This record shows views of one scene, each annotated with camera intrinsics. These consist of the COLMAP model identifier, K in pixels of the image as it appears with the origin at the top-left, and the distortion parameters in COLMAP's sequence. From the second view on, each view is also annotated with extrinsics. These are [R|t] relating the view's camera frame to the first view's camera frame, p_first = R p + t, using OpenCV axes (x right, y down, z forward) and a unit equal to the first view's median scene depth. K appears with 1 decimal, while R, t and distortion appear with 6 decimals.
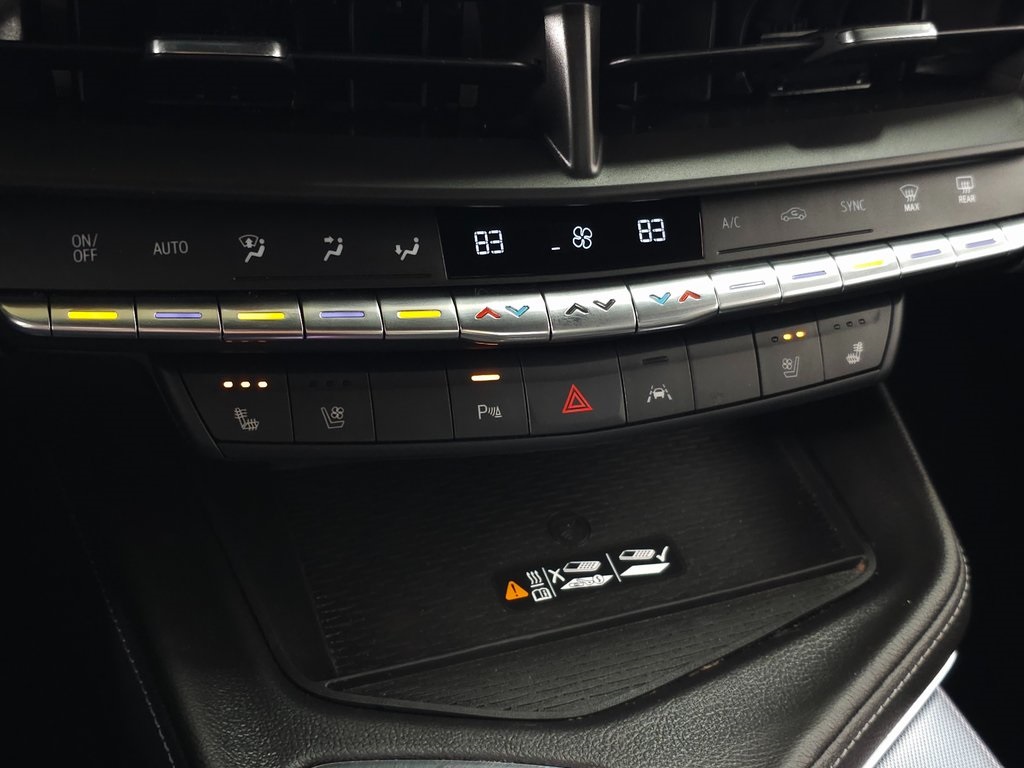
lens RADIAL K [[1285.2, 0, 529.2], [0, 1285.2, 365.9], [0, 0, 1]] dist [0.034269, 0.000000]
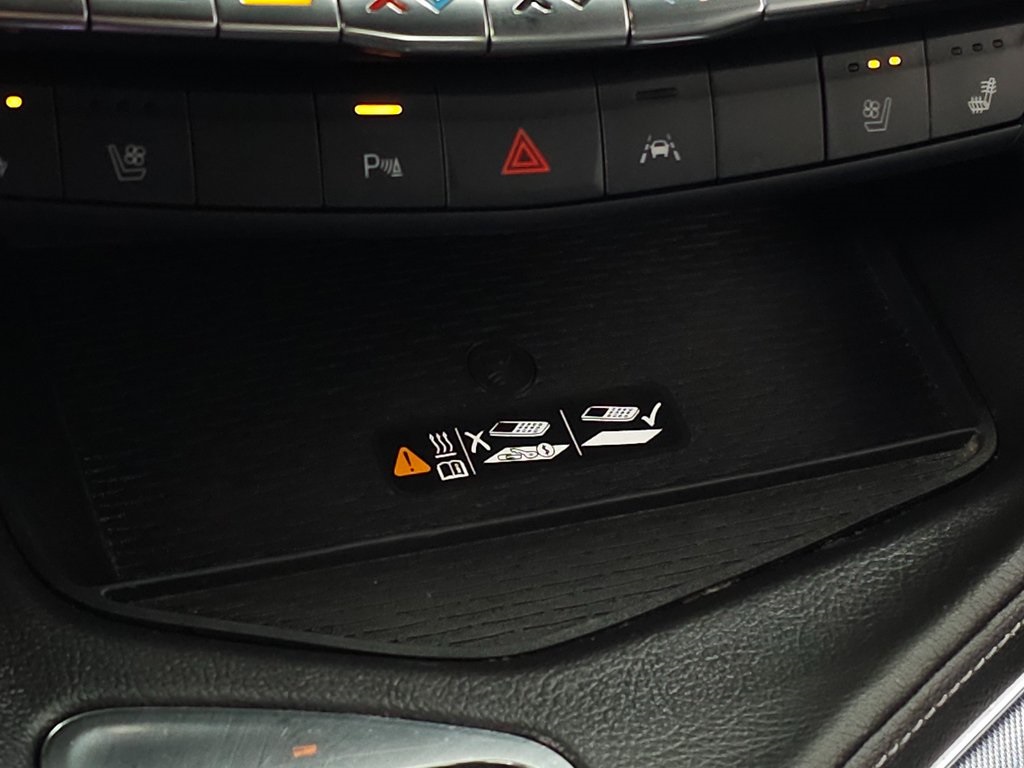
lens RADIAL K [[2380.1, 0, 507.7], [0, 2380.1, 390.2], [0, 0, 1]] dist [0.172479, 0.000000]
pose [[0.998406, 0.041835, 0.037882, -0.009843], [-0.046066, 0.991856, 0.118741, 0.003792], [-0.032606, -0.120297, 0.992202, -0.143055]]
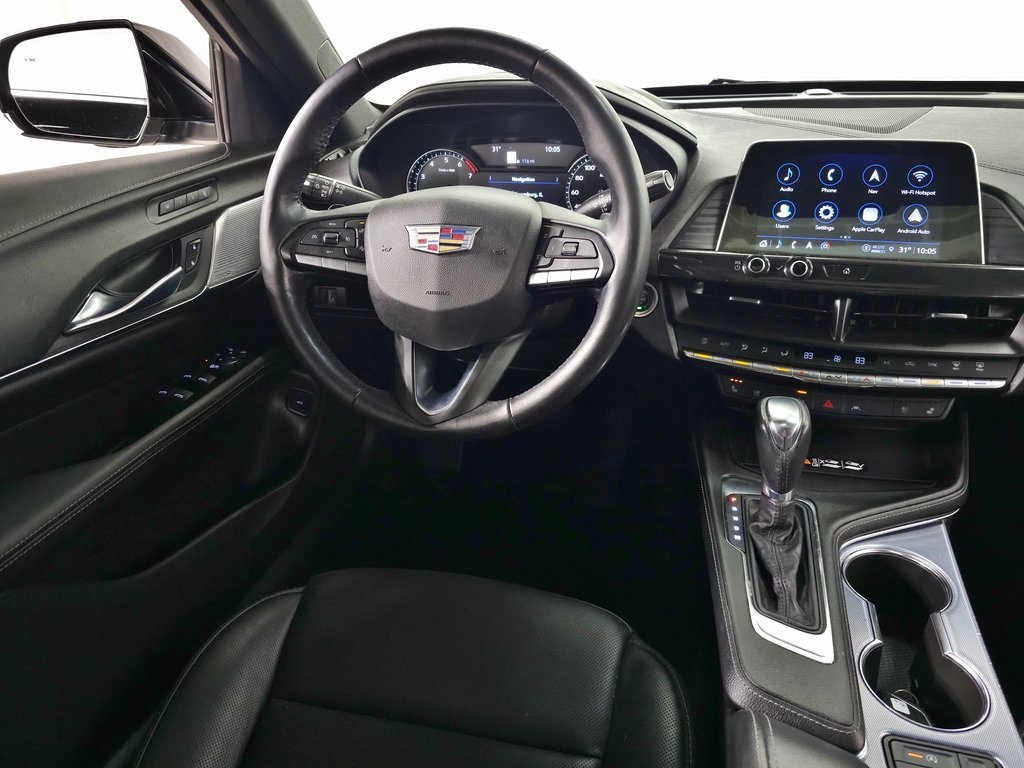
lens RADIAL K [[690.8, 0, 511.9], [0, 690.8, 371.2], [0, 0, 1]] dist [0.051235, -0.053044]
pose [[0.794139, 0.167721, -0.584135, 0.455259], [-0.225783, 0.973794, -0.027353, 0.190466], [0.564239, 0.153610, 0.811195, -1.088799]]
